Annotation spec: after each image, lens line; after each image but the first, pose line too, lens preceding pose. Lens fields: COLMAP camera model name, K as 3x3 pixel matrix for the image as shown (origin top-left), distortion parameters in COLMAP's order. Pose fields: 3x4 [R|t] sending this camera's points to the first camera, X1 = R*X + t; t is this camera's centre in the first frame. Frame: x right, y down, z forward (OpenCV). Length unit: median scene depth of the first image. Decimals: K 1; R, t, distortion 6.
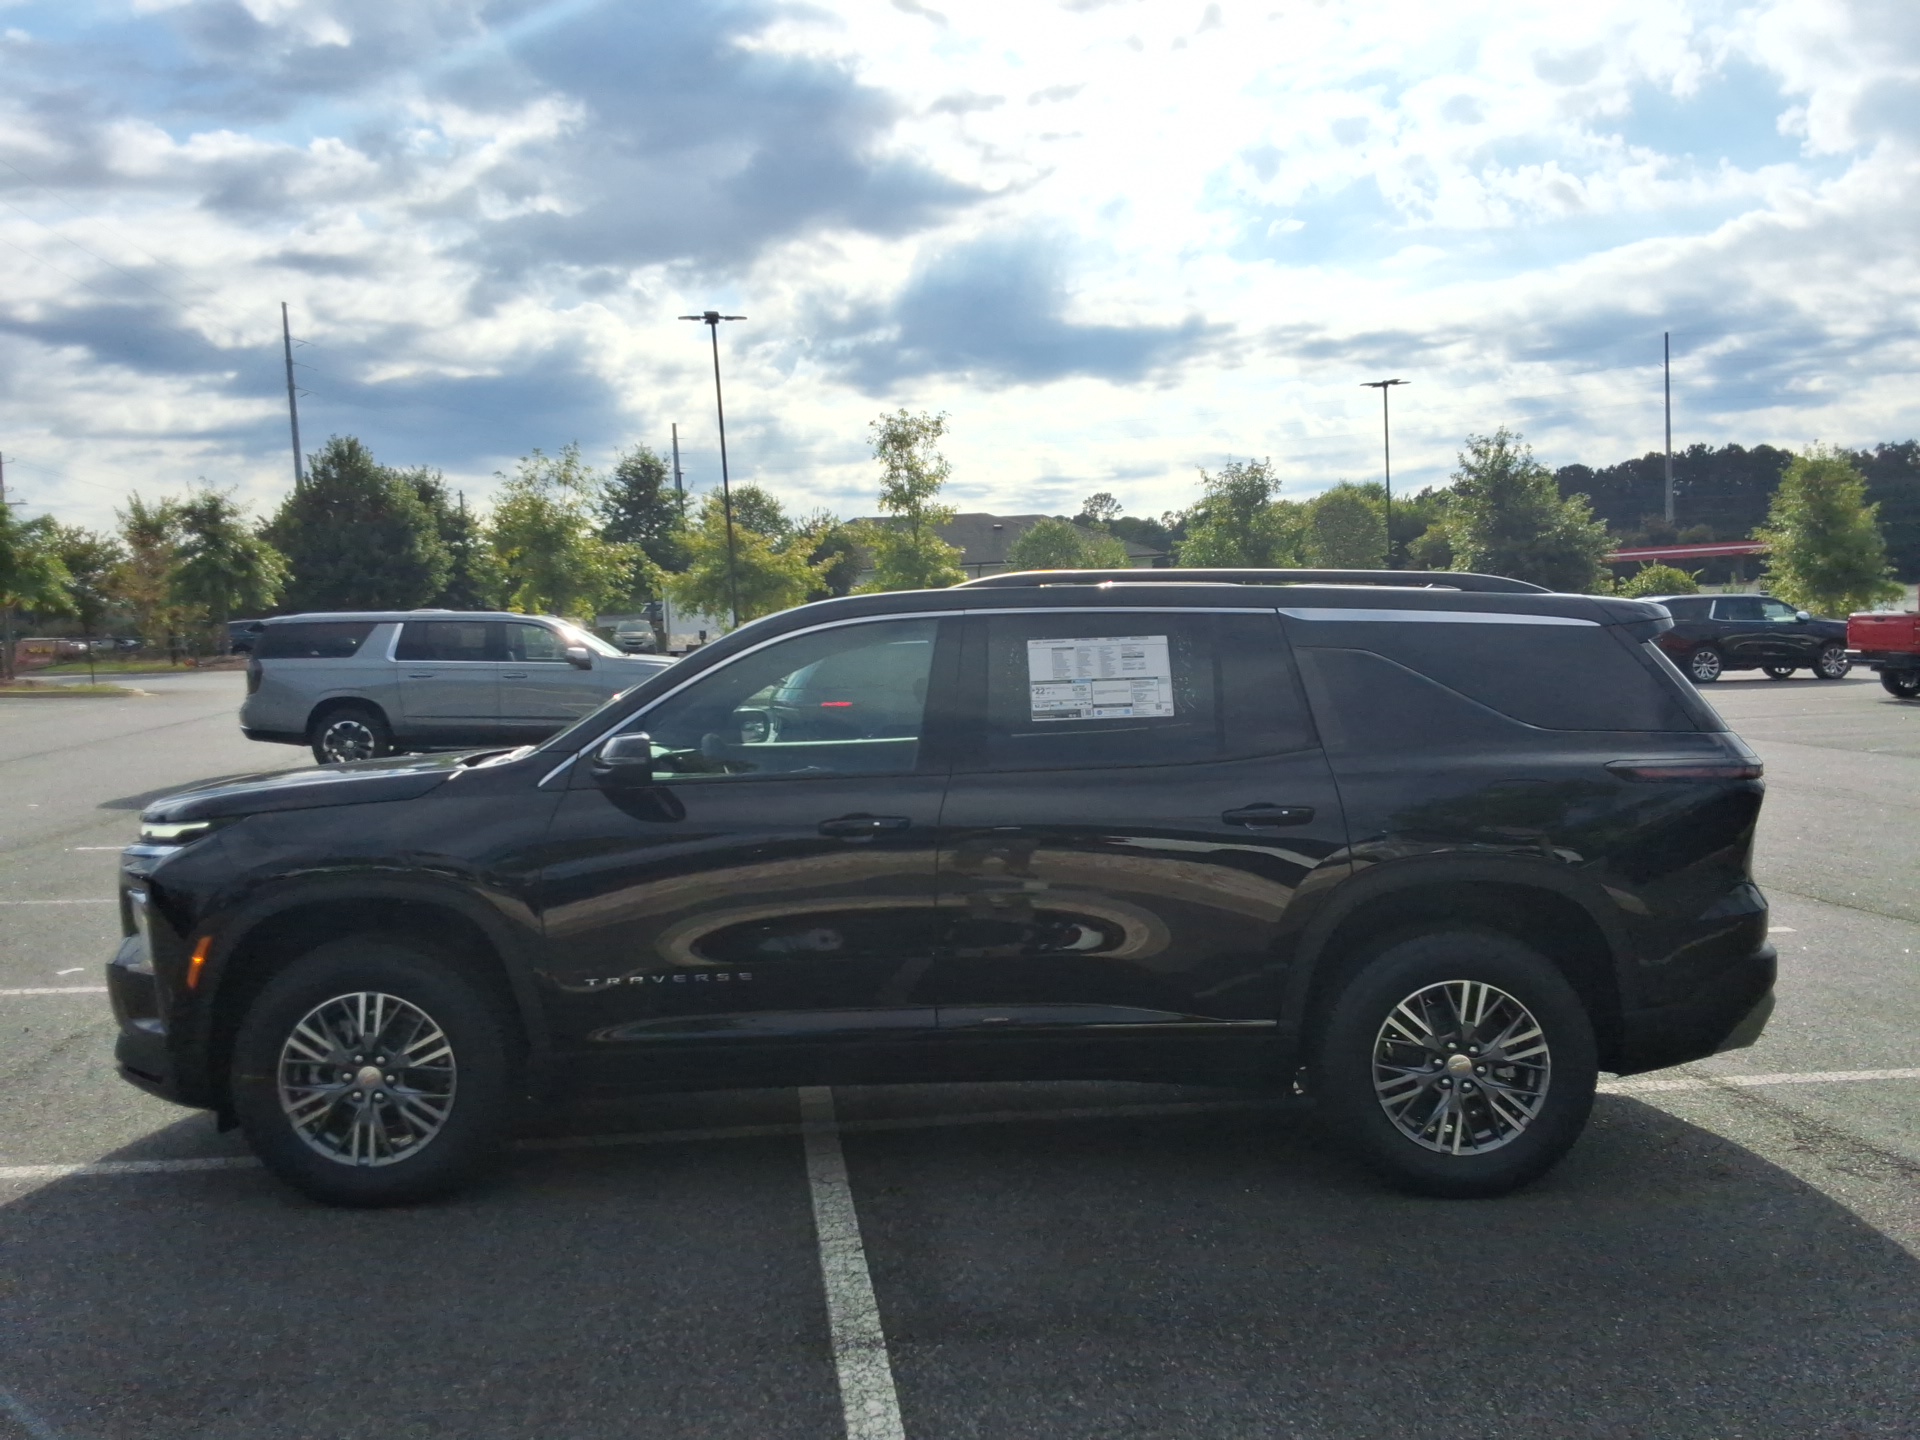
lens RADIAL K [[1541.2, 0, 961.7], [0, 1541.2, 739.9], [0, 0, 1]] dist [0.126570, -0.192142]
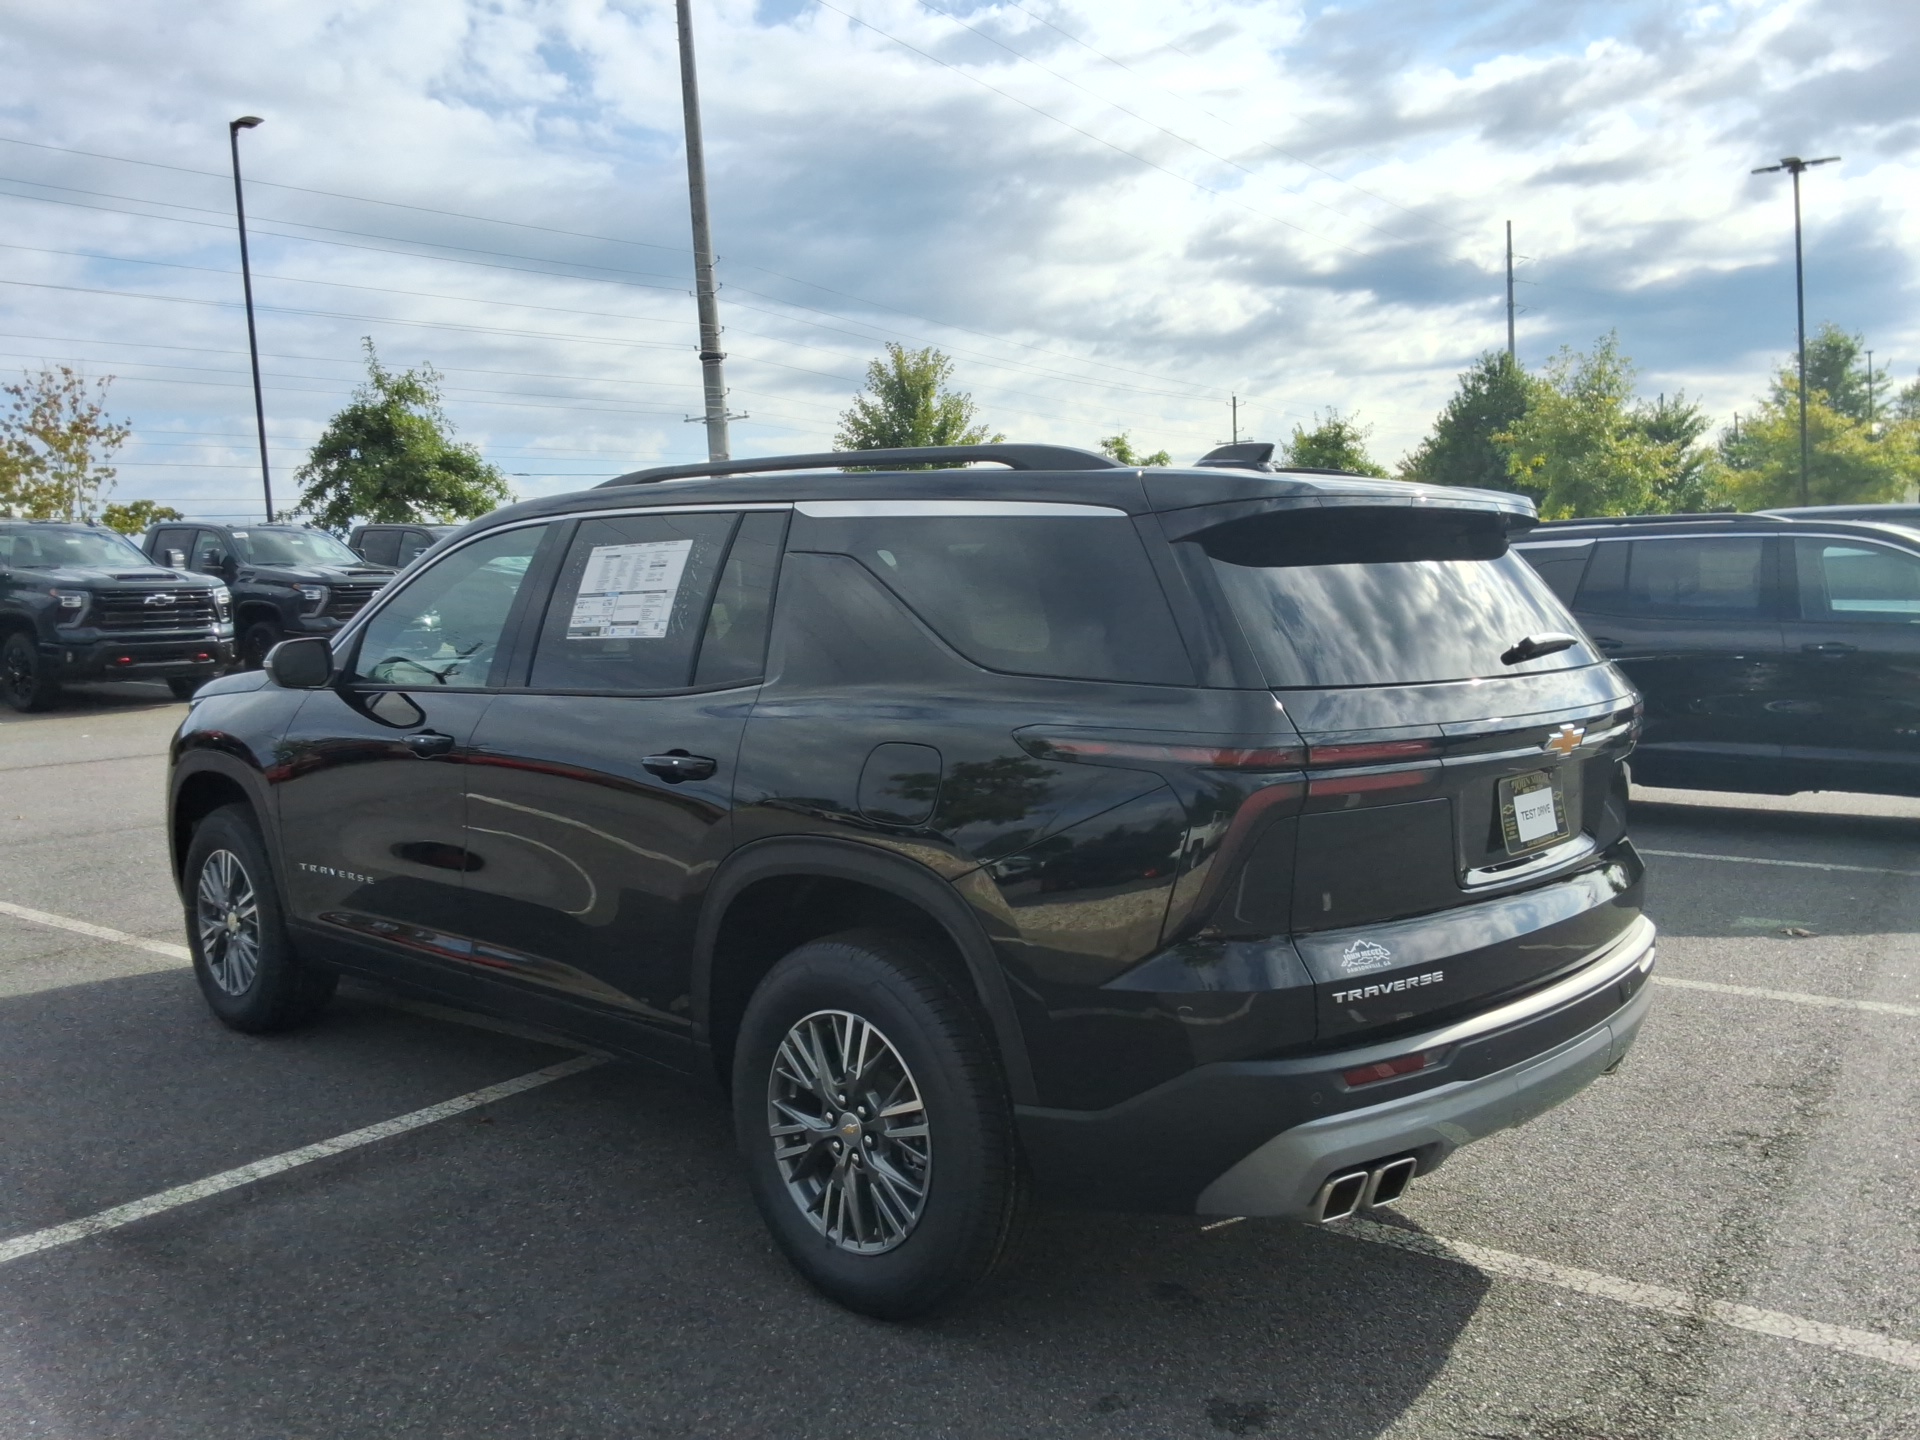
lens RADIAL K [[1539.1, 0, 965.1], [0, 1539.1, 738.2], [0, 0, 1]] dist [0.121711, -0.196197]
pose [[0.728767, 0.068977, -0.681279, 0.811247], [-0.032832, 0.997289, 0.065852, -0.021436], [0.683974, -0.025623, 0.729056, 0.496733]]
